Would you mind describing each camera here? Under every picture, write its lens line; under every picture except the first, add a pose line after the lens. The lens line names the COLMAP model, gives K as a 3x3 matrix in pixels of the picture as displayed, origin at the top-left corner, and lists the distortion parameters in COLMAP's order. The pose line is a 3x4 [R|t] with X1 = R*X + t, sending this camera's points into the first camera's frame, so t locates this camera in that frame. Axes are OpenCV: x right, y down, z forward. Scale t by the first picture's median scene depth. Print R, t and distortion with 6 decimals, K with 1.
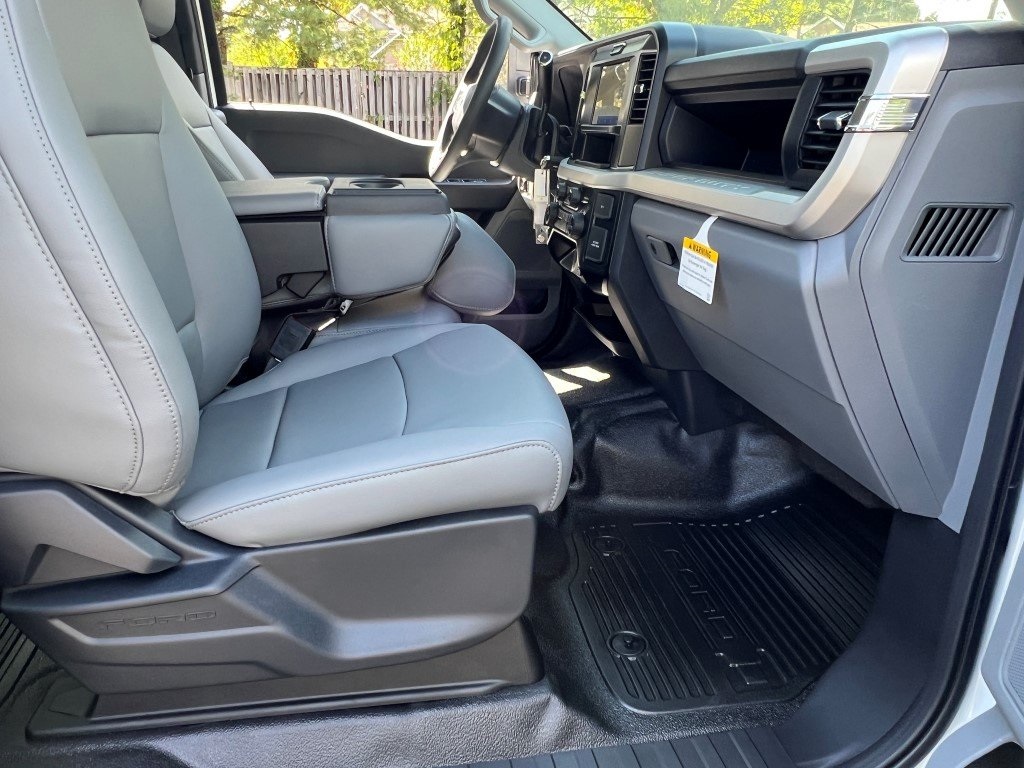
lens RADIAL K [[749.2, 0, 514.0], [0, 749.2, 382.9], [0, 0, 1]] dist [0.011901, -0.002047]
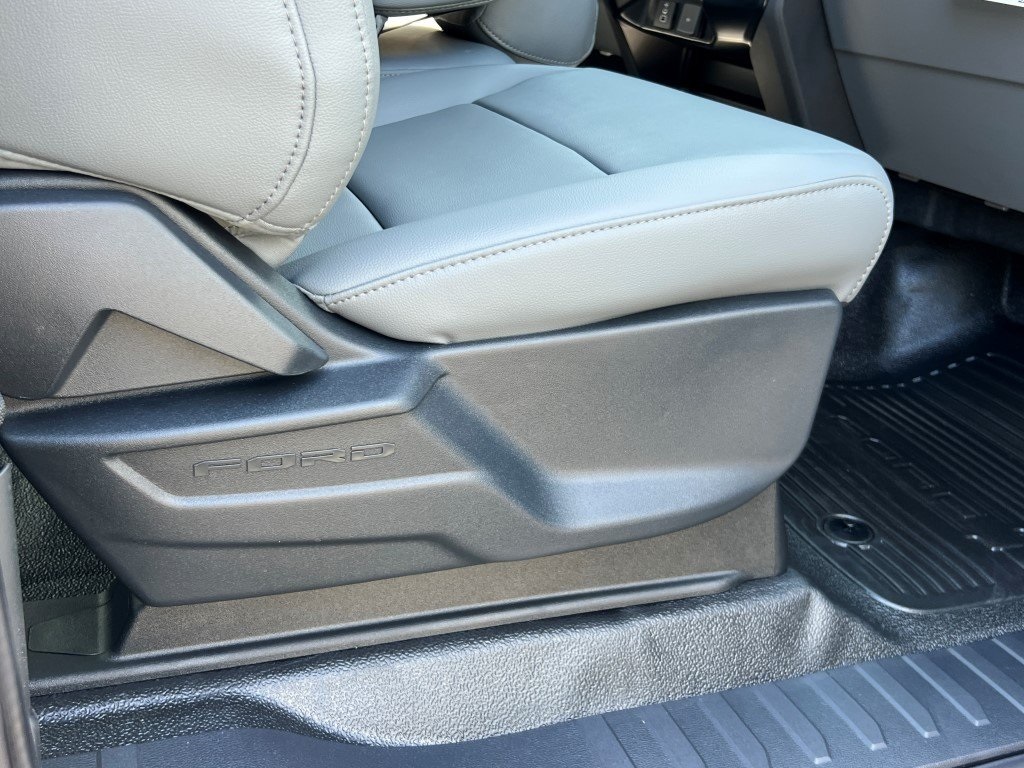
lens RADIAL K [[1025.3, 0, 513.1], [0, 1025.3, 389.2], [0, 0, 1]] dist [0.038747, 0.000000]
pose [[0.975445, -0.011689, 0.219933, -0.451752], [-0.006443, 0.996649, 0.081543, 0.184797], [-0.220149, -0.080958, 0.972101, 0.204966]]
